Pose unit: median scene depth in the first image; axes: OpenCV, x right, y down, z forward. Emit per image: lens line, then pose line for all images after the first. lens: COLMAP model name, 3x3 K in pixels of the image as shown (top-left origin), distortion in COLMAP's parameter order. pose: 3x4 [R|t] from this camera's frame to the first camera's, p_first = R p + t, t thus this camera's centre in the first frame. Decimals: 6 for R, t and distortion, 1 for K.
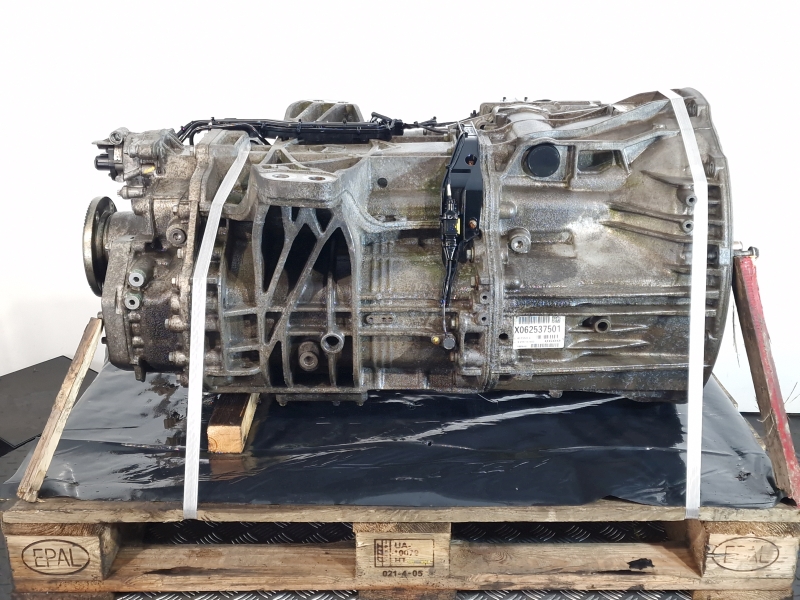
lens RADIAL K [[951.4, 0, 400.0], [0, 951.4, 300.0], [0, 0, 1]] dist [0.095871, -0.009045]
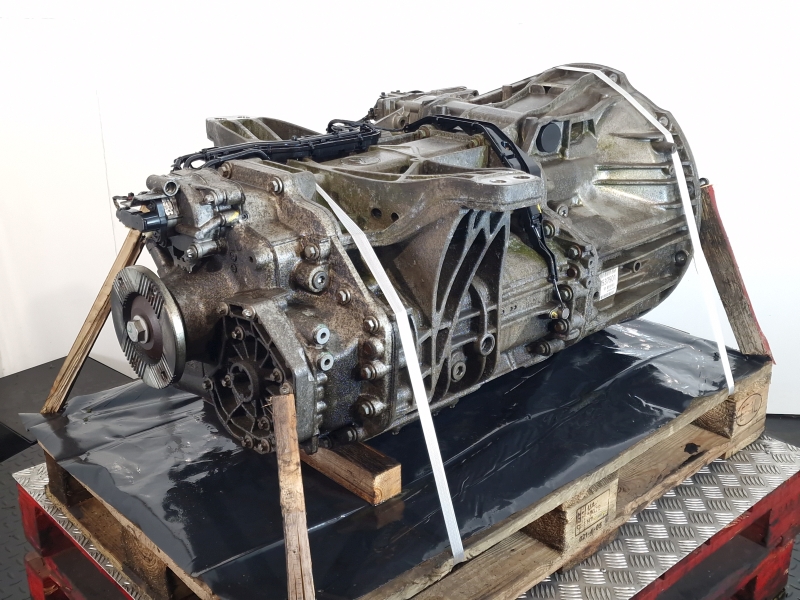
lens RADIAL K [[951.4, 0, 400.0], [0, 951.4, 300.0], [0, 0, 1]] dist [0.095871, -0.009045]
pose [[0.727982, -0.249749, 0.638489, -0.751320], [0.248786, 0.964041, 0.093434, -0.113698], [-0.638865, 0.090828, 0.763939, 0.289513]]
